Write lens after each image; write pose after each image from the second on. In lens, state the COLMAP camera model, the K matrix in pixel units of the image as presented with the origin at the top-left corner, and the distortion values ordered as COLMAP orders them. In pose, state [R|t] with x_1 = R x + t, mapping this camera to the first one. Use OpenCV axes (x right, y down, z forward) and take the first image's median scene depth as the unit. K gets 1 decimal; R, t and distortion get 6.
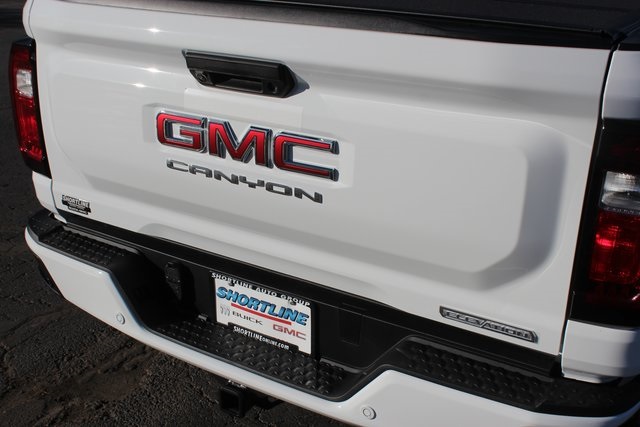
lens RADIAL K [[734.8, 0, 321.3], [0, 734.8, 209.6], [0, 0, 1]] dist [-0.059455, 0.000000]
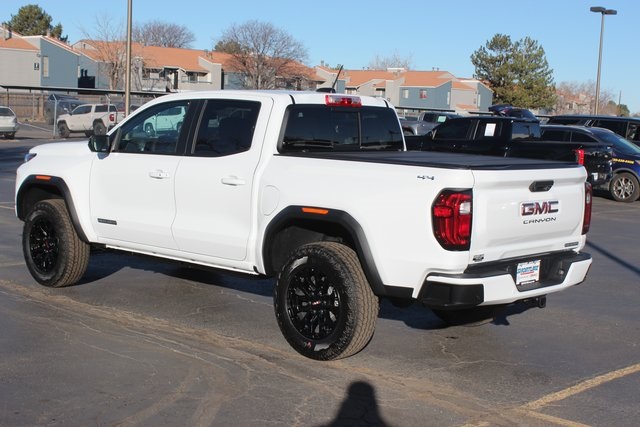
lens RADIAL K [[995.4, 0, 321.6], [0, 995.4, 214.1], [0, 0, 1]] dist [-0.019285, 0.000000]
pose [[0.200682, -0.118021, 0.972521, -4.255328], [0.322434, 0.945364, 0.048191, -0.550182], [-0.925075, 0.303903, 0.227772, 0.879108]]
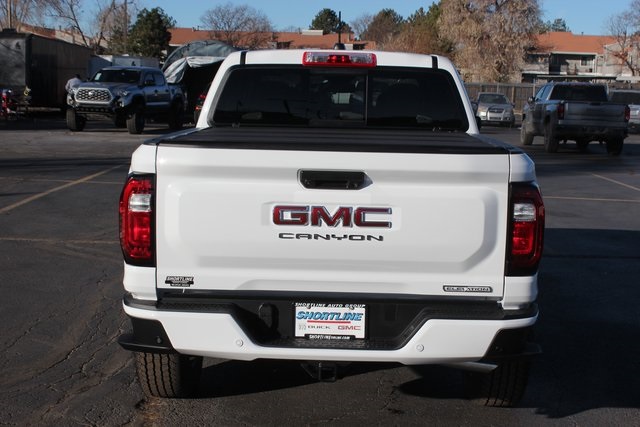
lens RADIAL K [[995.4, 0, 323.6], [0, 995.4, 209.2], [0, 0, 1]] dist [-0.019285, 0.000000]
pose [[0.866667, -0.063358, 0.494848, -1.338115], [0.176197, 0.966853, -0.184797, 0.345228], [-0.466737, 0.247348, 0.849103, -1.110428]]
